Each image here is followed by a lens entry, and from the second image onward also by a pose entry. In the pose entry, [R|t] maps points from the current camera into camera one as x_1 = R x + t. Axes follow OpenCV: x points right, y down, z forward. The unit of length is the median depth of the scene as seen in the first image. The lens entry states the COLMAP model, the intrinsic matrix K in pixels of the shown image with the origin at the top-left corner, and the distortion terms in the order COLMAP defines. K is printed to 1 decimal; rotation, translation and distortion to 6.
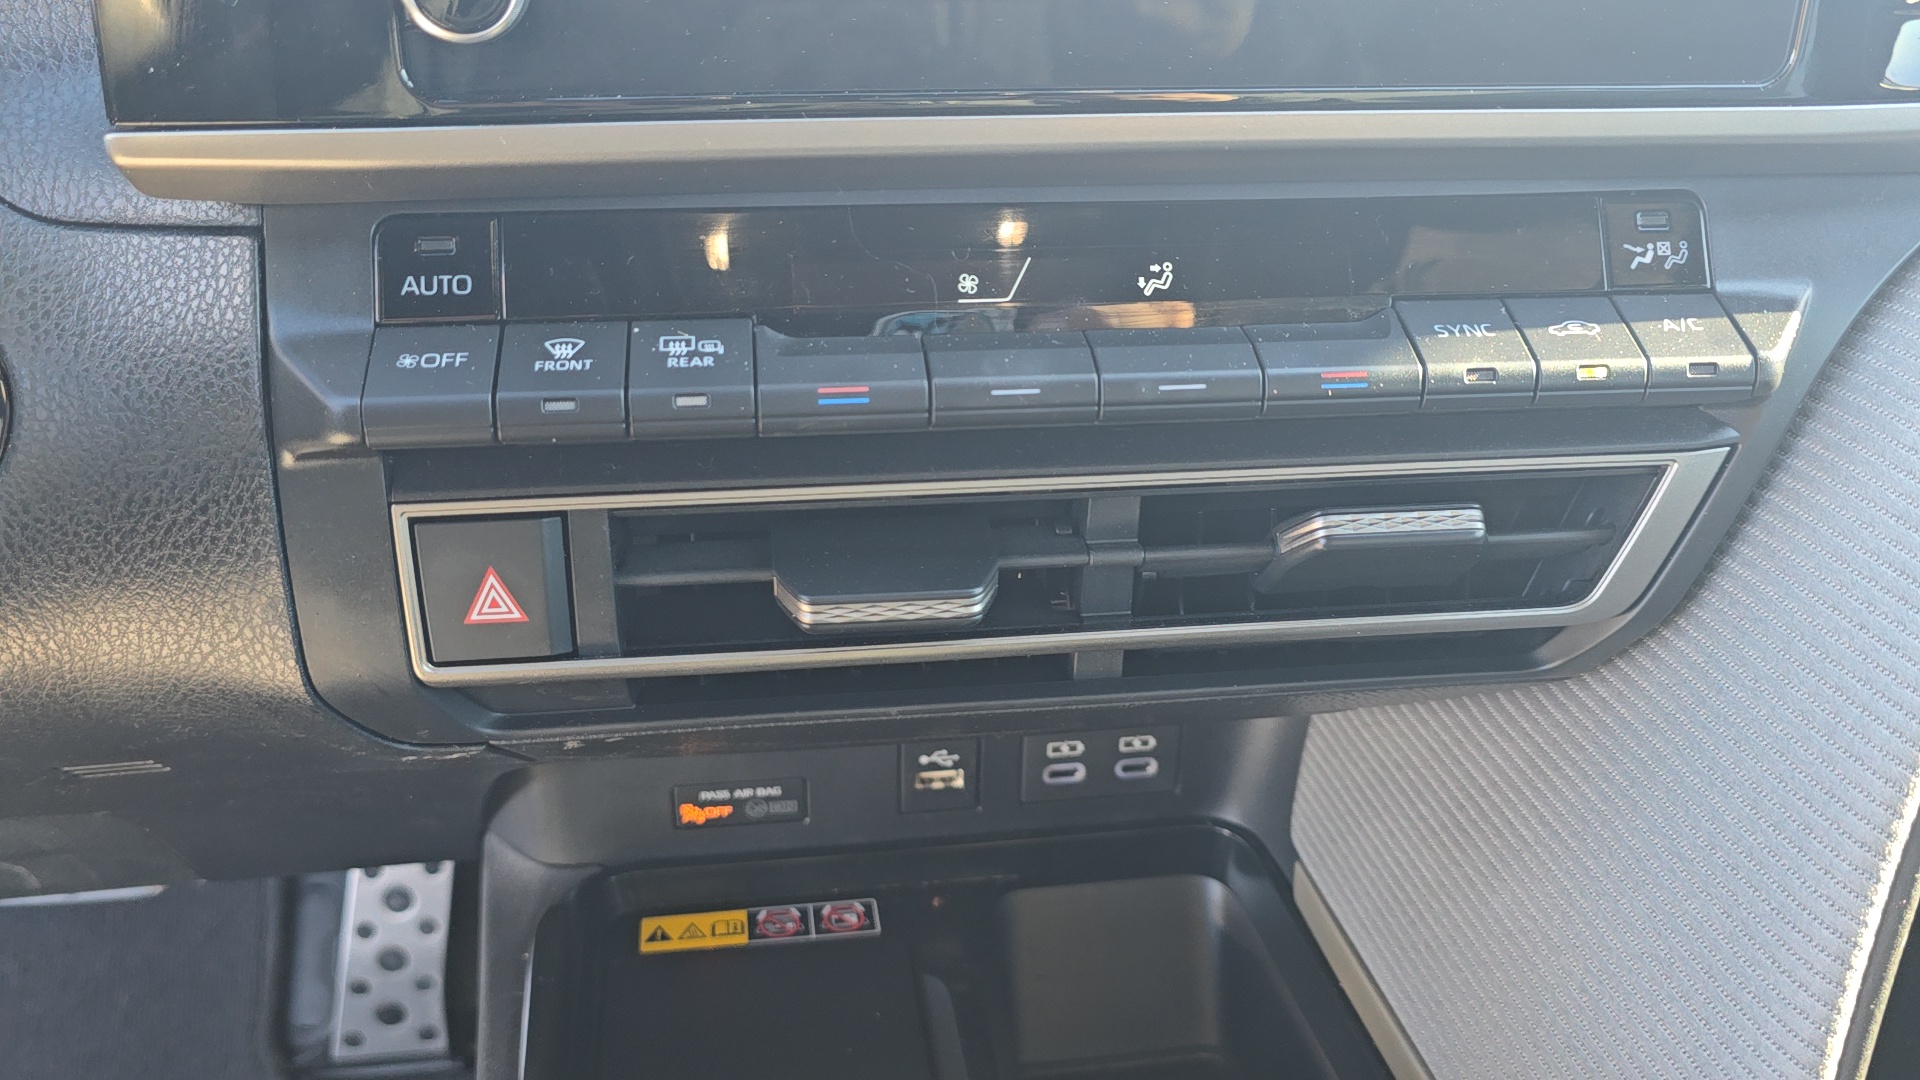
lens RADIAL K [[1606.3, 0, 982.4], [0, 1606.3, 465.0], [0, 0, 1]] dist [-0.011554, 0.006113]
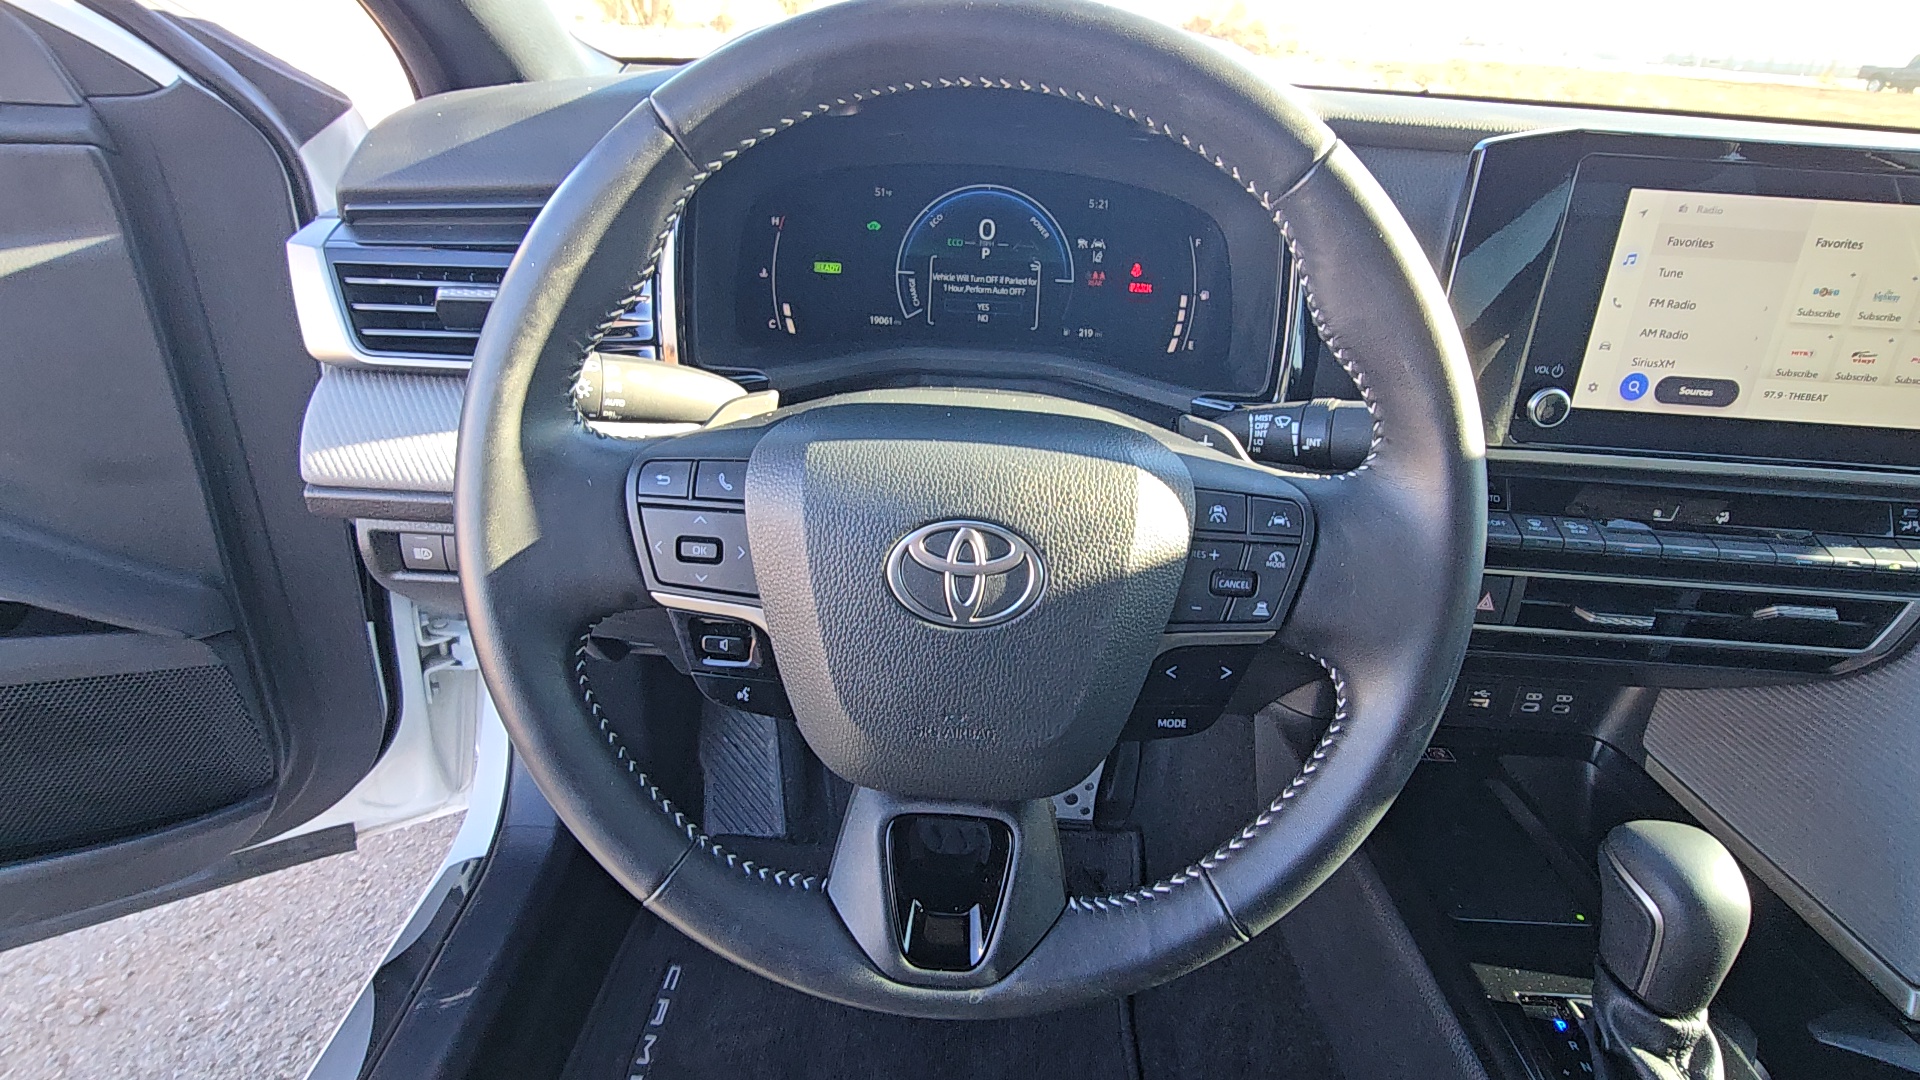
lens RADIAL K [[979.6, 0, 973.6], [0, 979.6, 544.2], [0, 0, 1]] dist [-0.001597, 0.002108]
pose [[0.985602, 0.104132, -0.133212, -0.974165], [-0.107319, 0.994080, -0.016955, 0.105366], [0.130658, 0.031008, 0.990943, -0.914630]]
